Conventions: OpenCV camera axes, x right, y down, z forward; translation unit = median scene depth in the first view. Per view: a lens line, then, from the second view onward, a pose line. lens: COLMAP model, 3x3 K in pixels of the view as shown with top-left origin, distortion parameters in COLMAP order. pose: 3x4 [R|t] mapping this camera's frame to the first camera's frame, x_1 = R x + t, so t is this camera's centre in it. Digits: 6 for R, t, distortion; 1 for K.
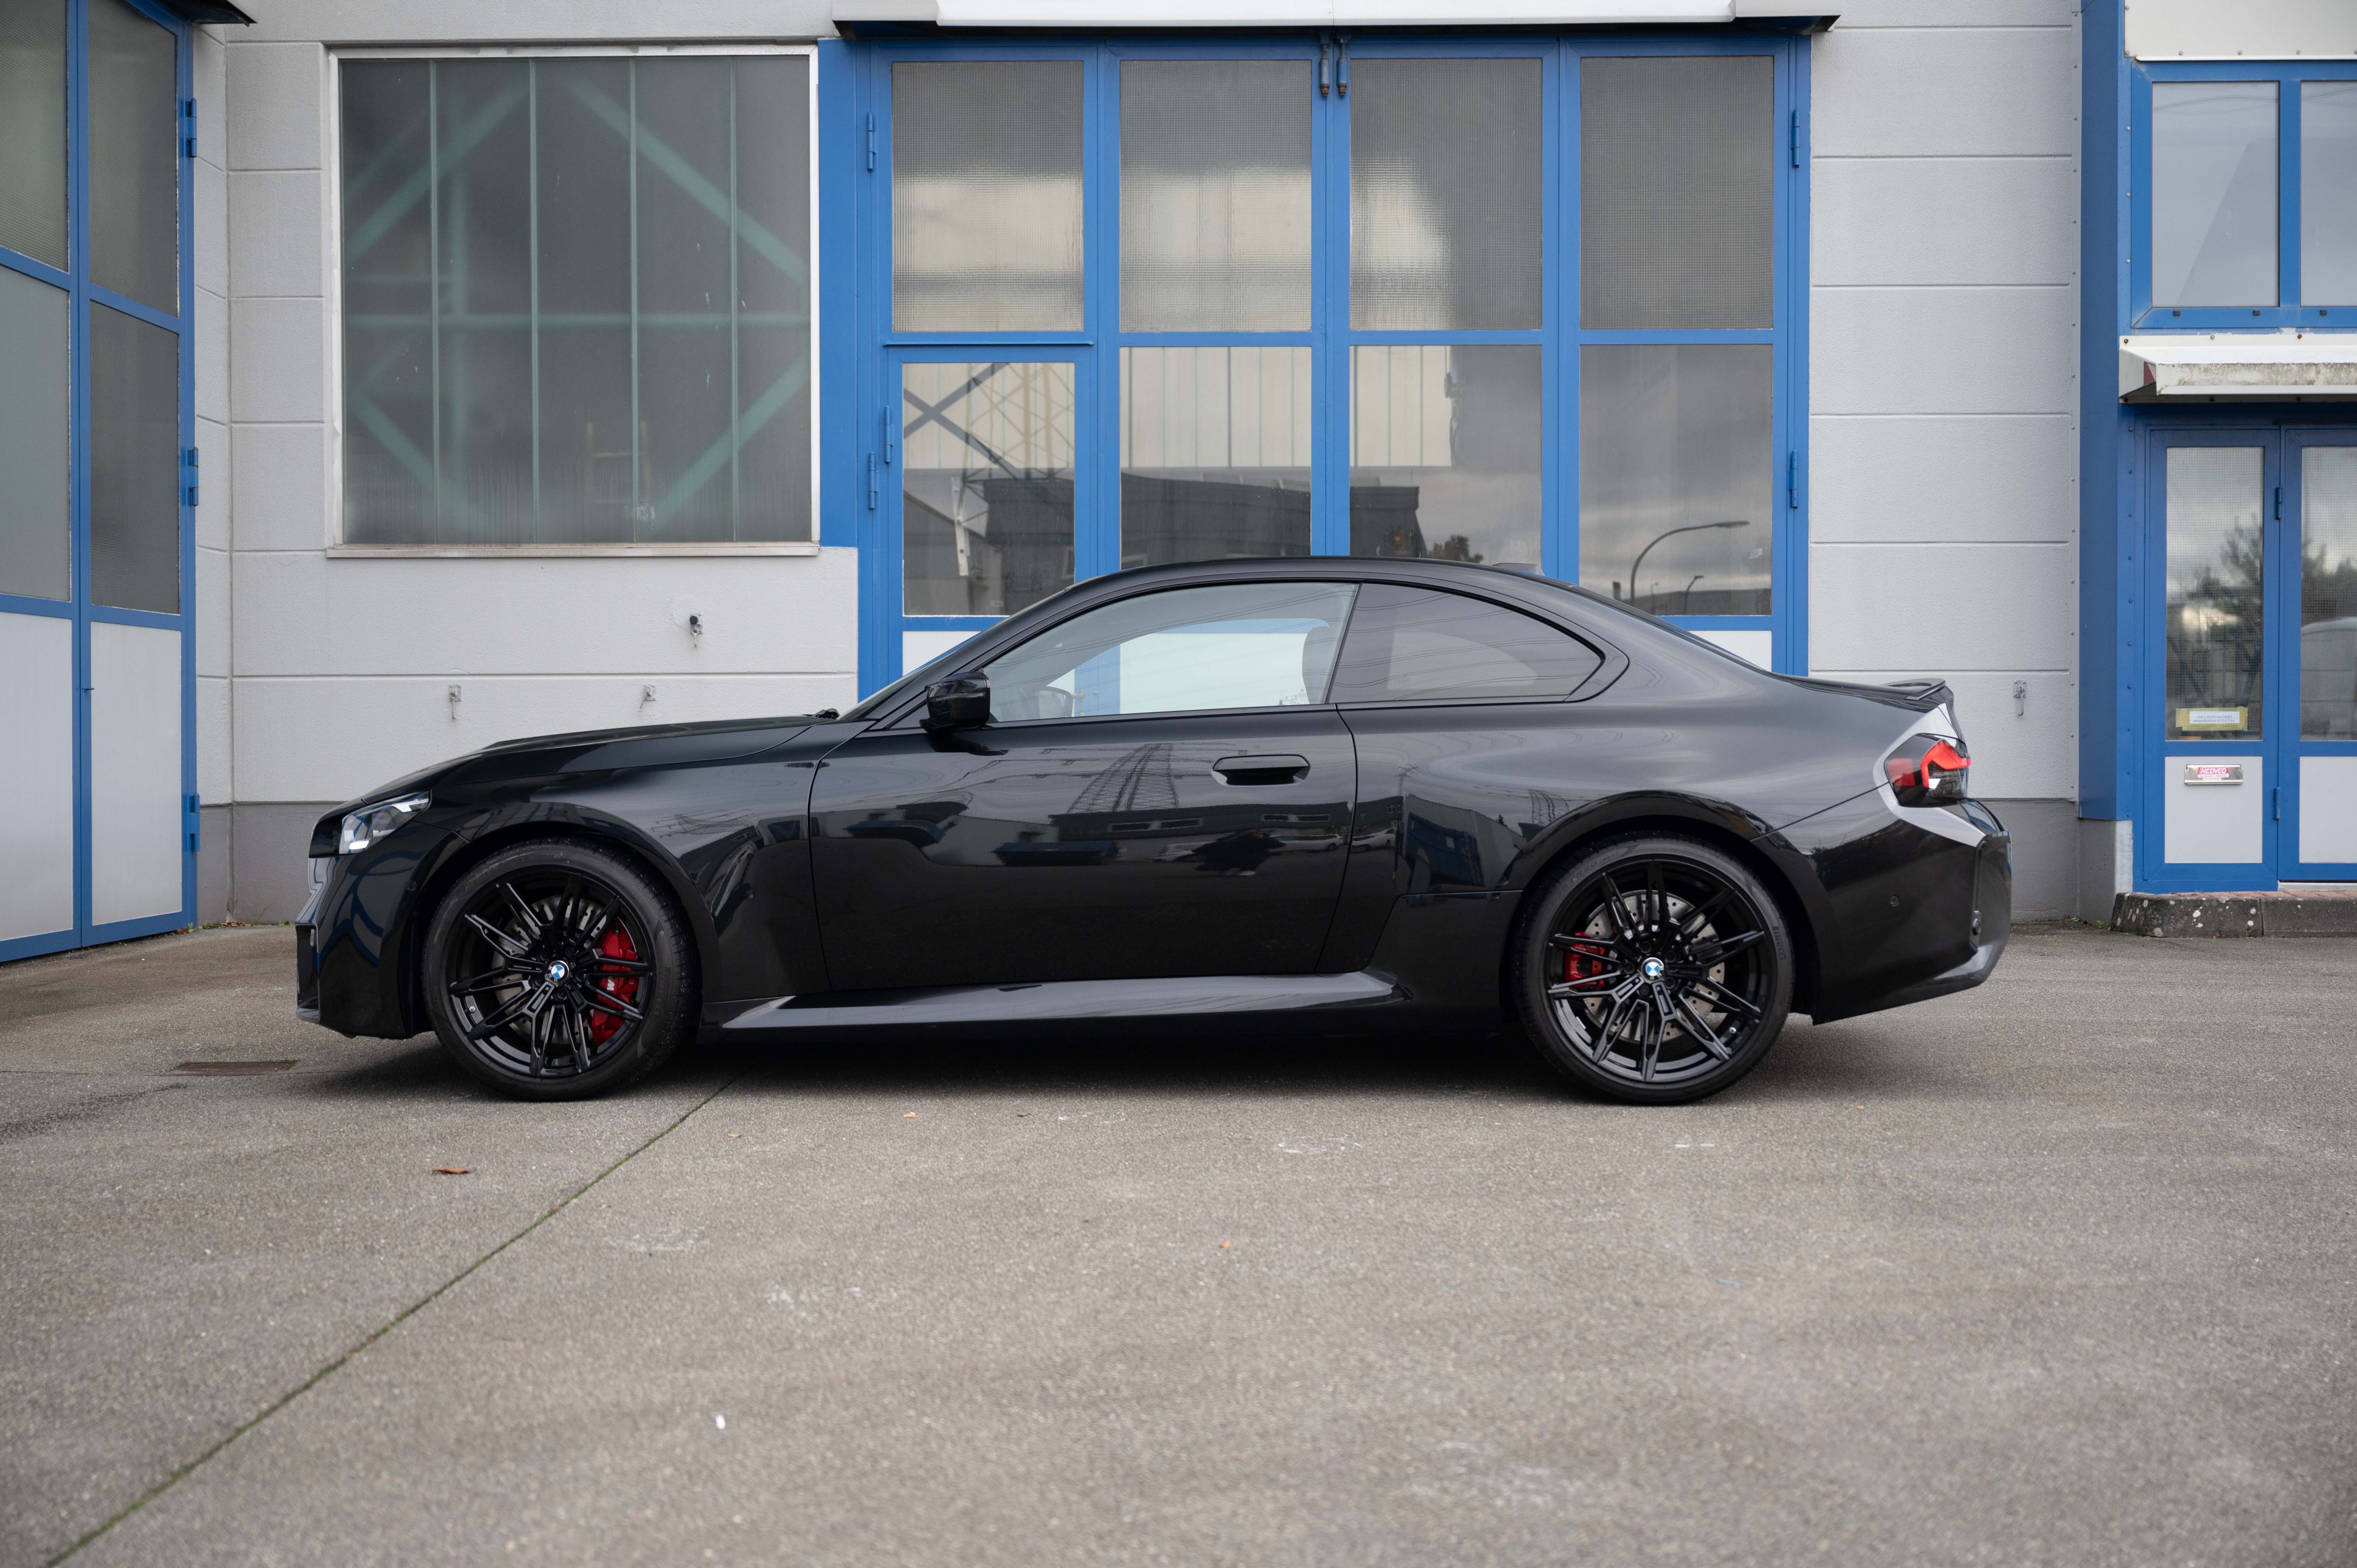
lens RADIAL K [[2476.3, 0, 1142.4], [0, 2476.3, 788.3], [0, 0, 1]] dist [0.001172, 0.000000]
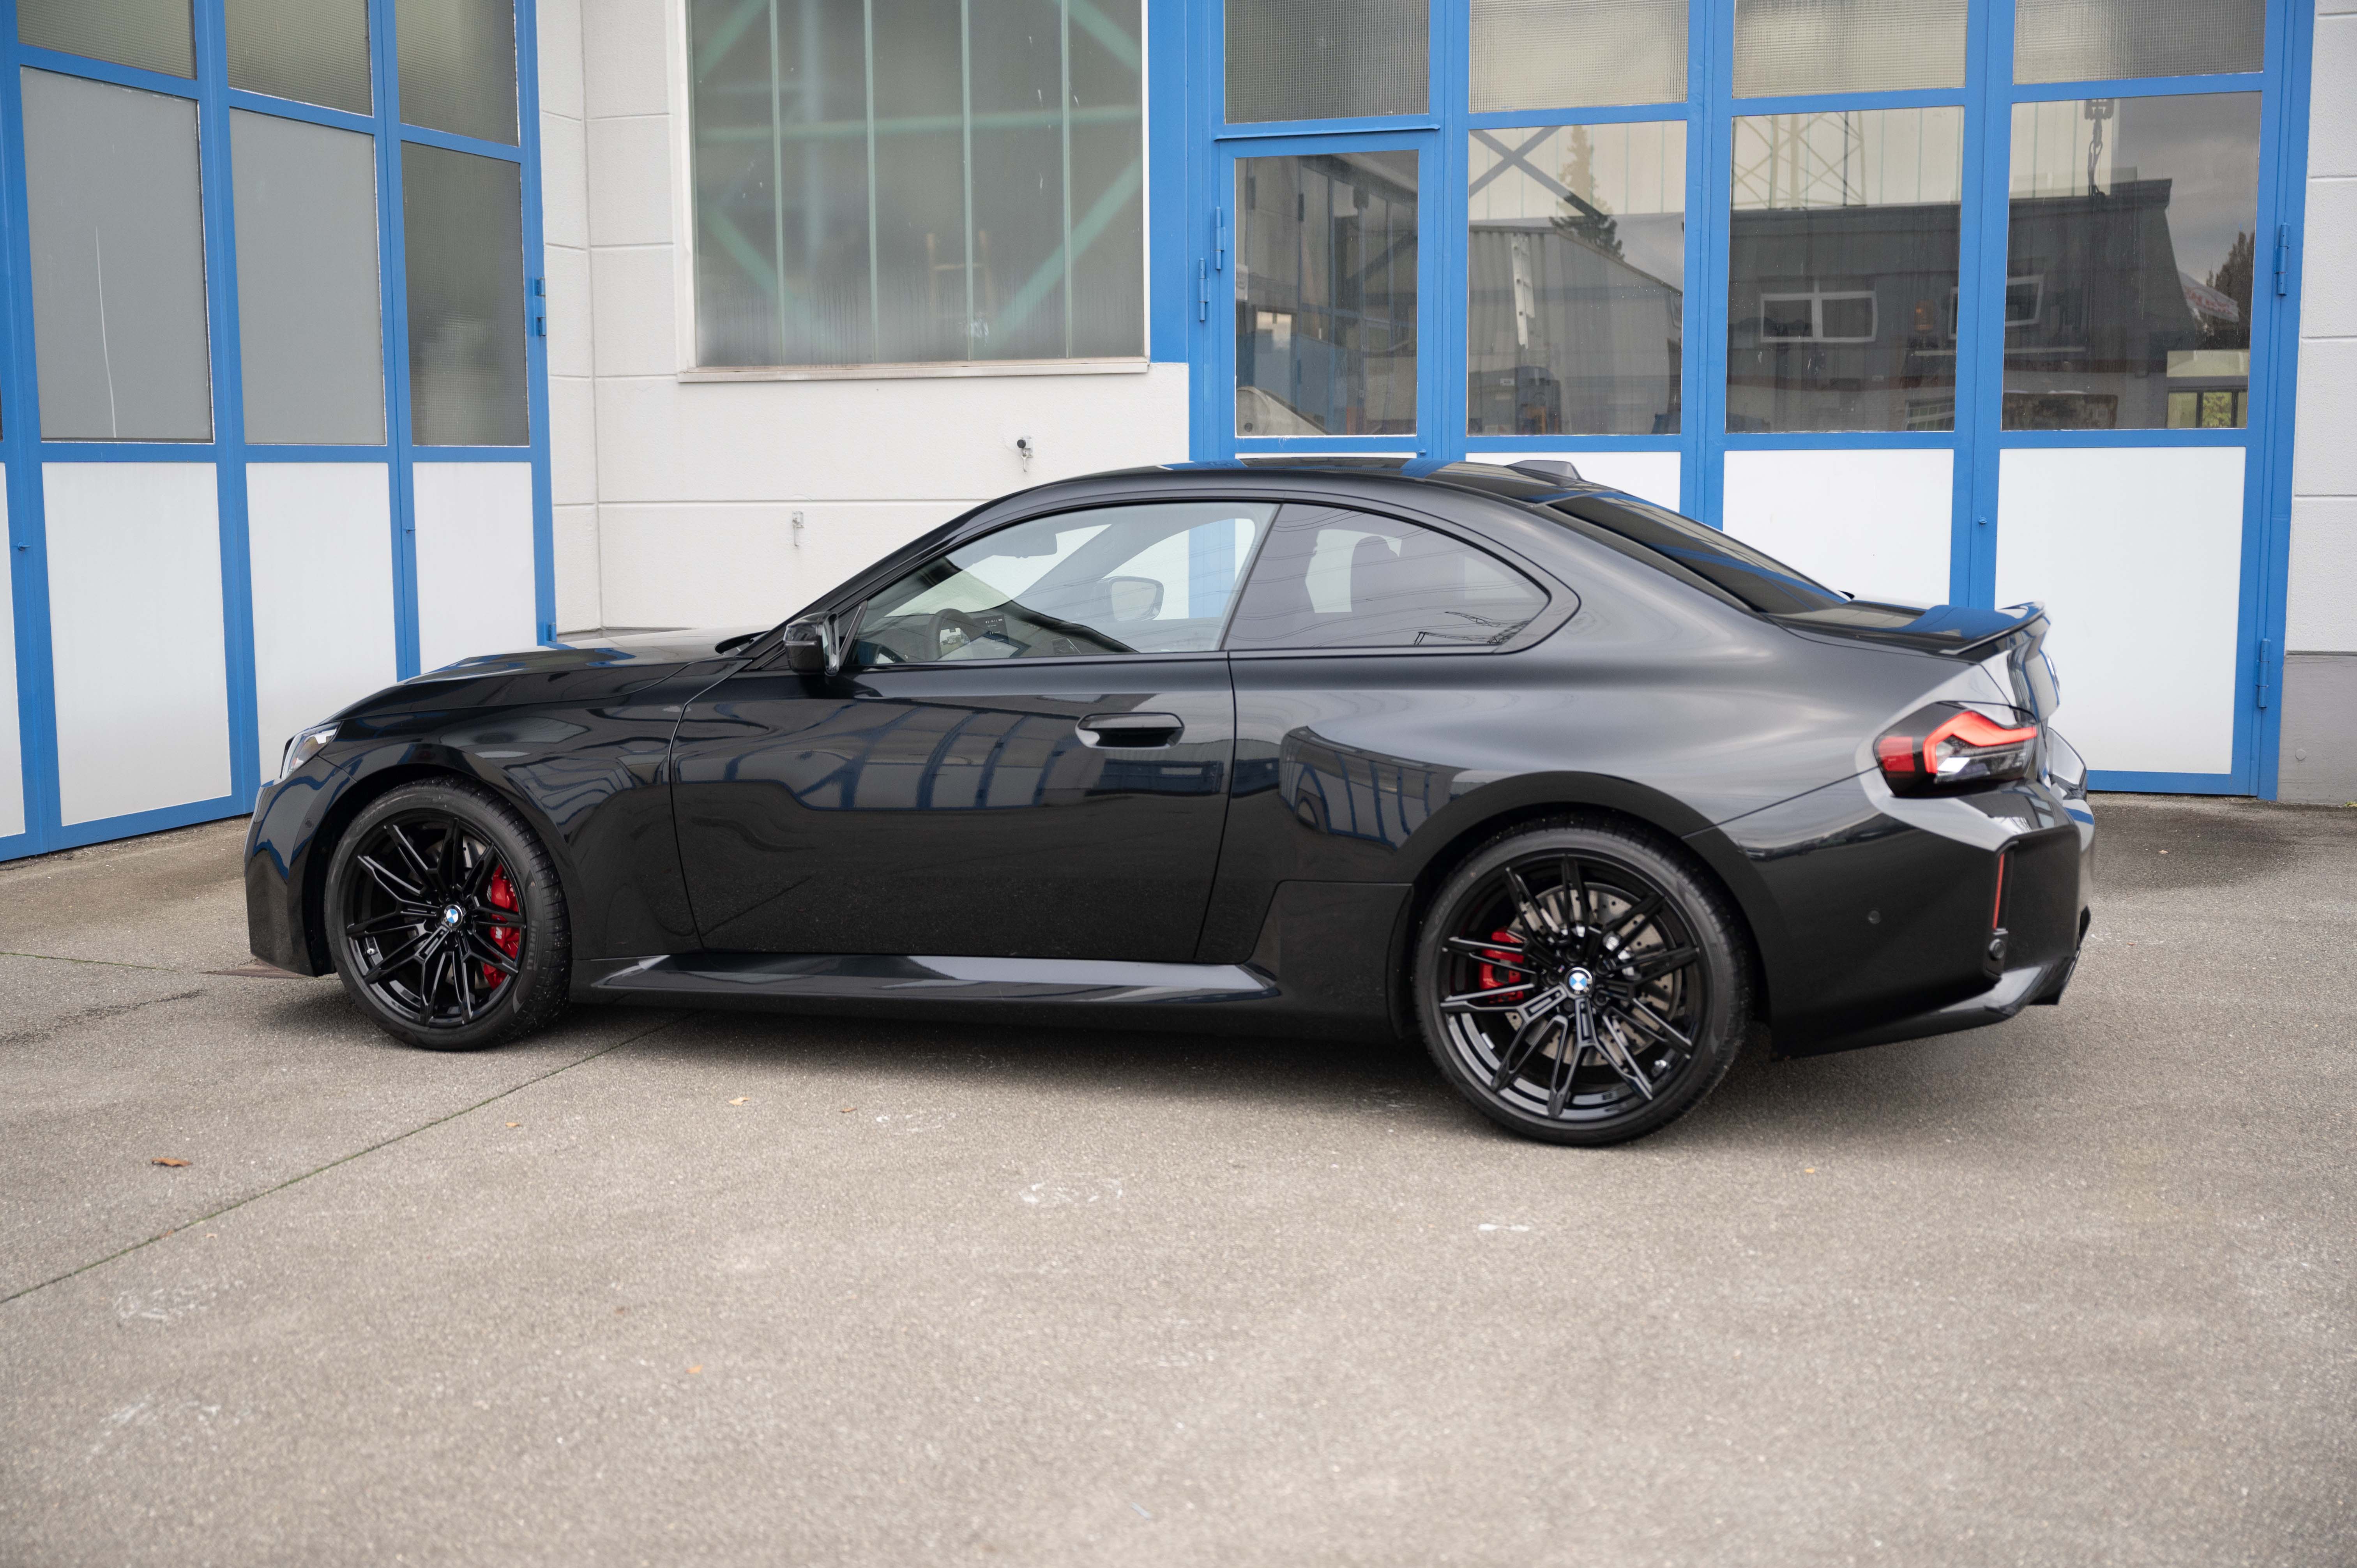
lens RADIAL K [[2531.1, 0, 1144.0], [0, 2531.1, 779.2], [0, 0, 1]] dist [0.002924, 0.000000]
pose [[0.953788, 0.030906, -0.298888, 0.167978], [0.000439, 0.994552, 0.104241, -0.043579], [0.300482, -0.099554, 0.948578, 0.084000]]
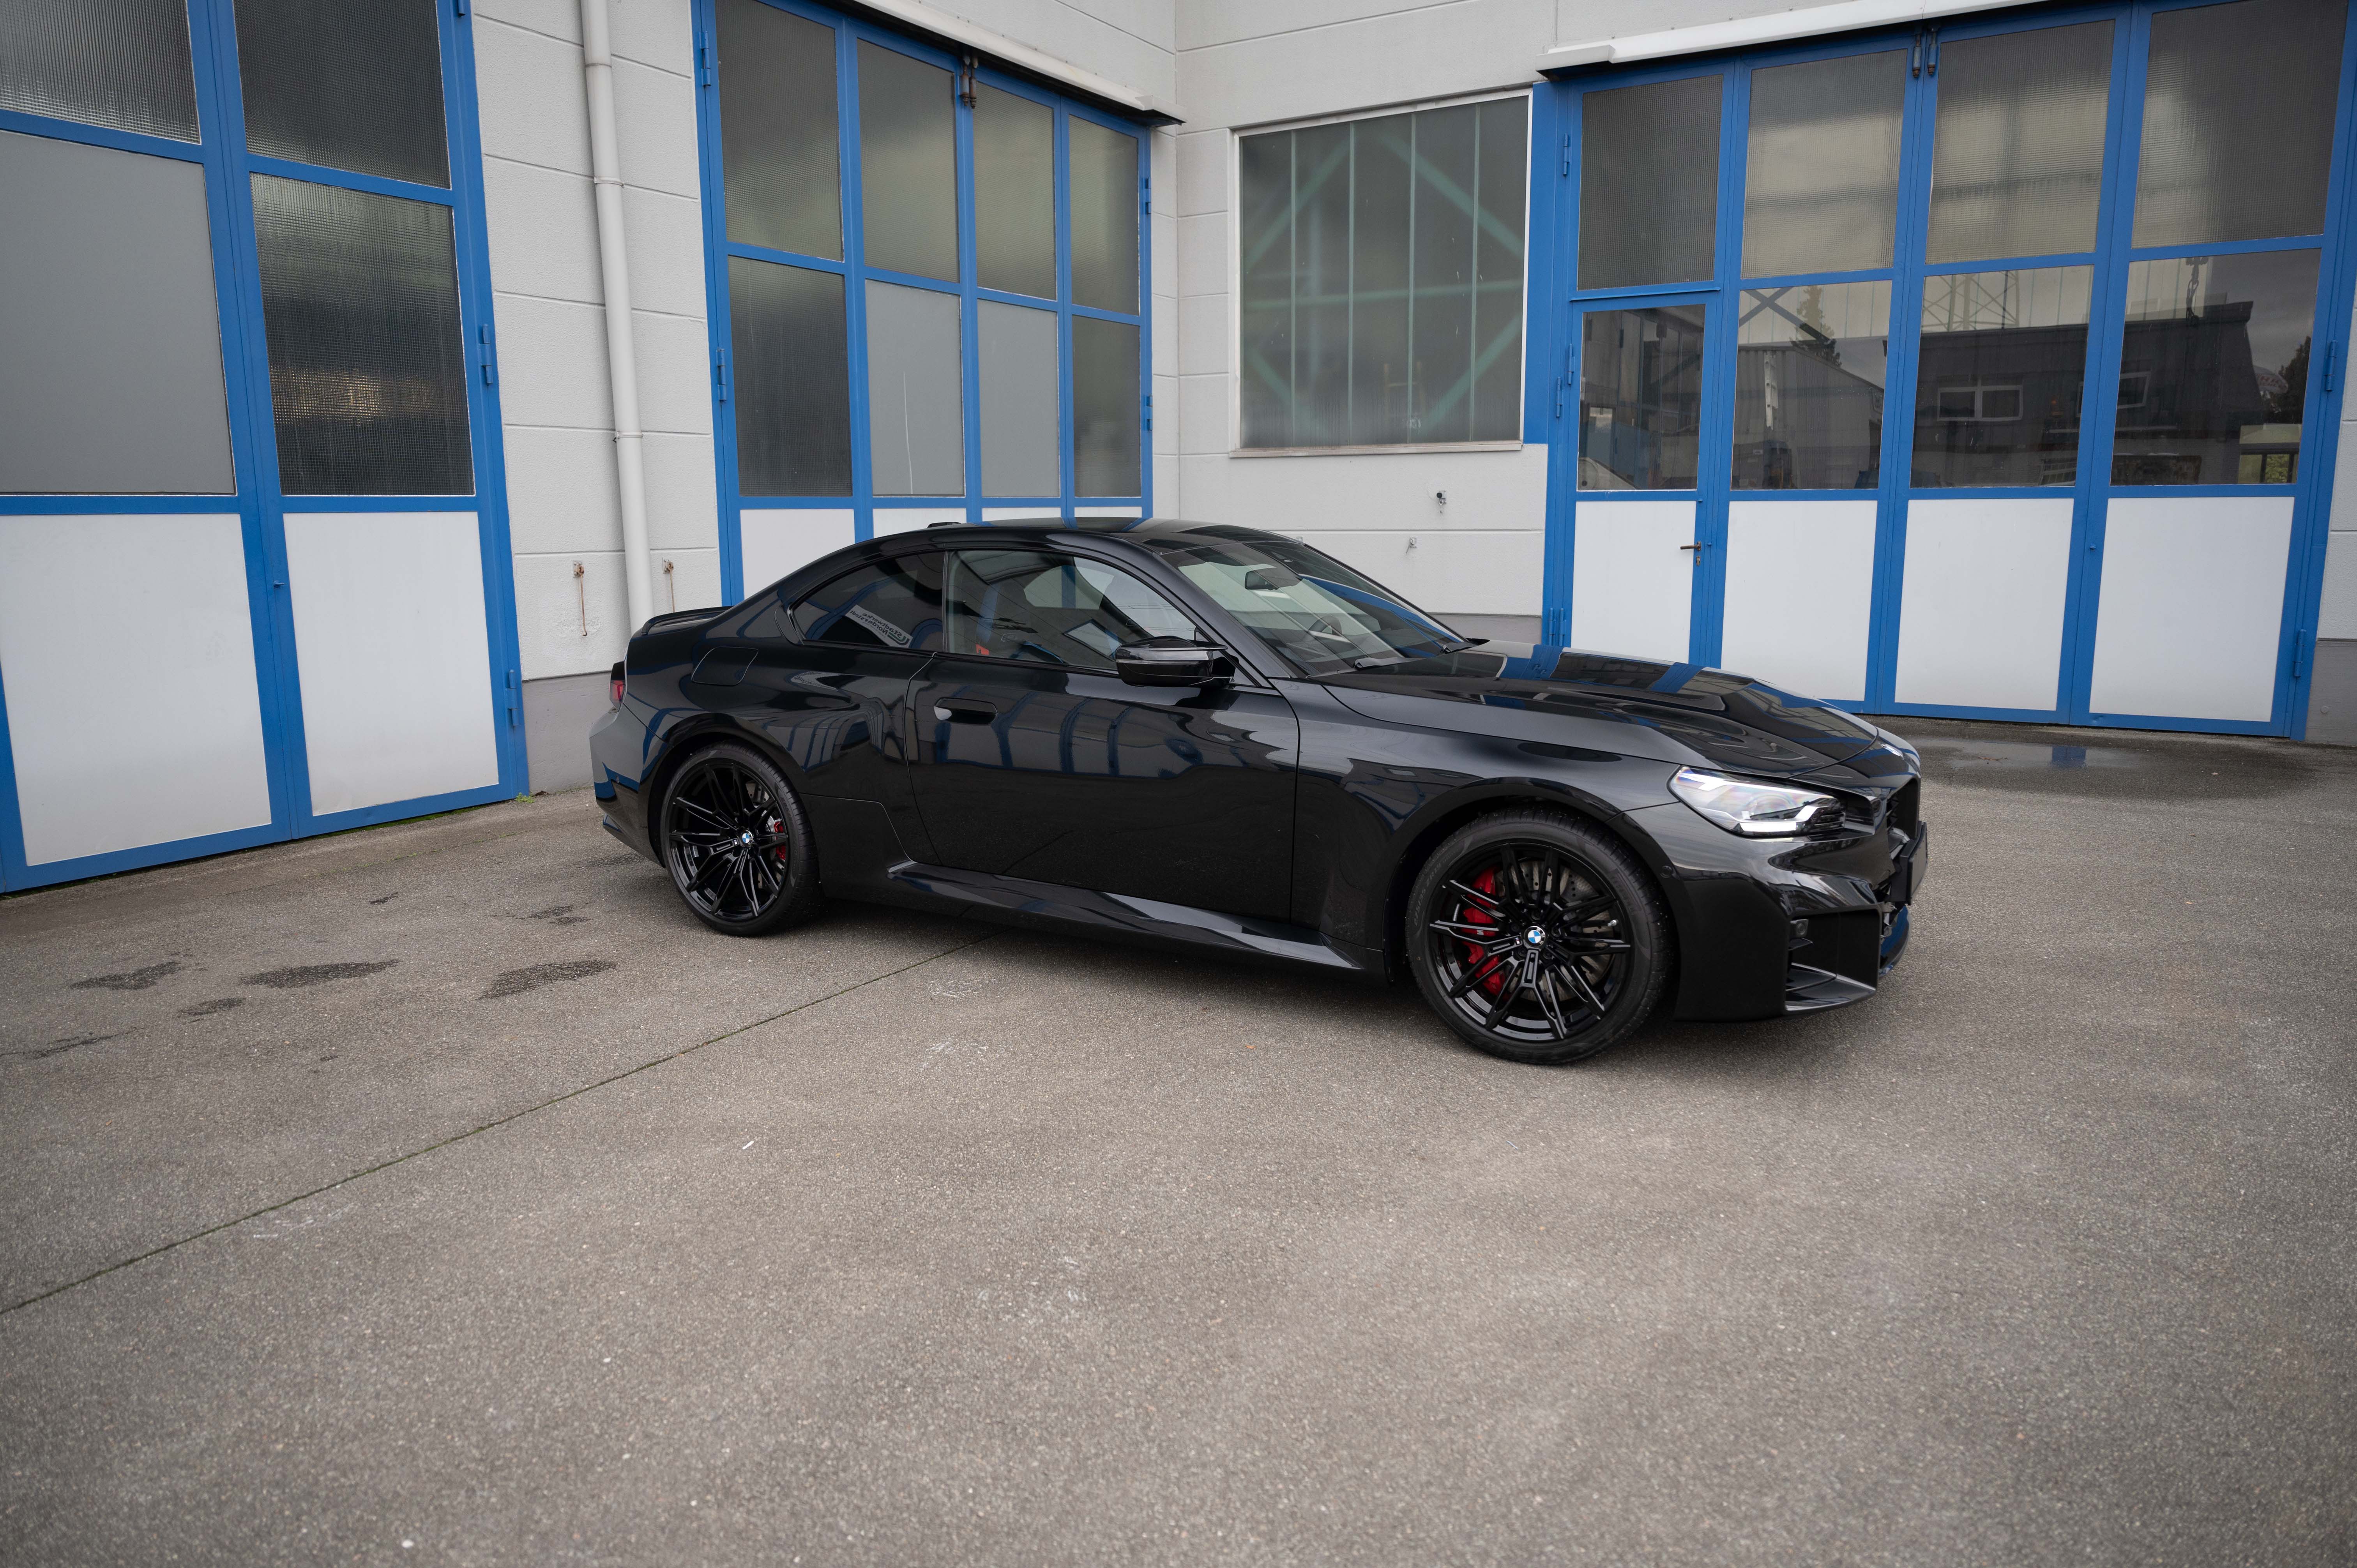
lens RADIAL K [[1569.8, 0, 1170.2], [0, 1569.8, 770.3], [0, 0, 1]] dist [-0.003481, 0.007606]
pose [[0.870480, 0.075762, -0.486338, 0.168319], [-0.002444, 0.988736, 0.149650, -0.047213], [0.492198, -0.129079, 0.860860, 0.065302]]
